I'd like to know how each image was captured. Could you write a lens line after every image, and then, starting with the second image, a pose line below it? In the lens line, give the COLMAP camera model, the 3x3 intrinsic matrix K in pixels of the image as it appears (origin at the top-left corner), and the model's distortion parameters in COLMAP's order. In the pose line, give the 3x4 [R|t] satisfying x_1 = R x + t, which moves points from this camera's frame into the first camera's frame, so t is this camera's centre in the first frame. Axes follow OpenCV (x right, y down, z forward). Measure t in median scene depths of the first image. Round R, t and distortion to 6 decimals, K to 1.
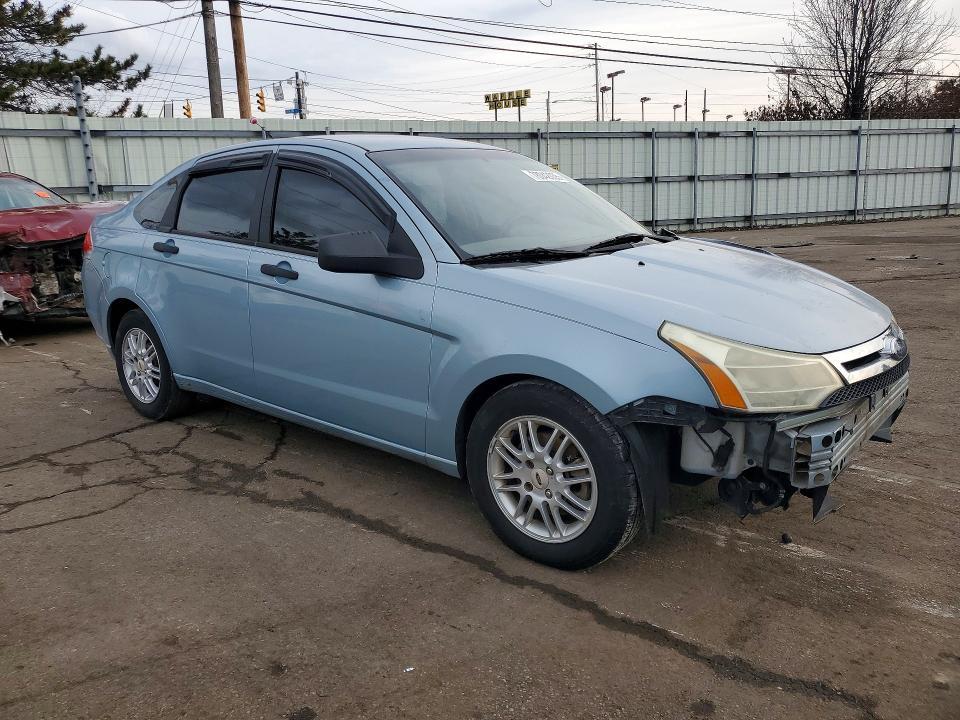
lens RADIAL K [[741.9, 0, 485.8], [0, 741.9, 356.6], [0, 0, 1]] dist [0.004254, 0.001924]
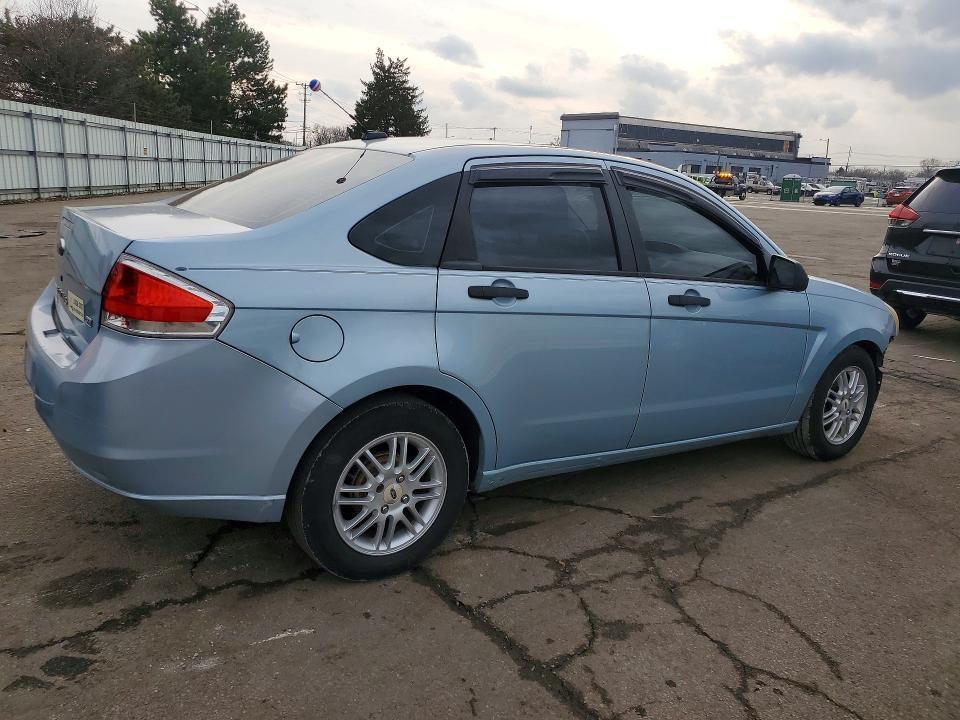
lens RADIAL K [[730.5, 0, 479.5], [0, 730.5, 332.4], [0, 0, 1]] dist [-0.002292, -0.002115]
pose [[0.309471, -0.160077, 0.937338, -1.151764], [0.148160, 0.981807, 0.118755, -0.206862], [-0.939296, 0.102125, 0.327558, 0.860462]]
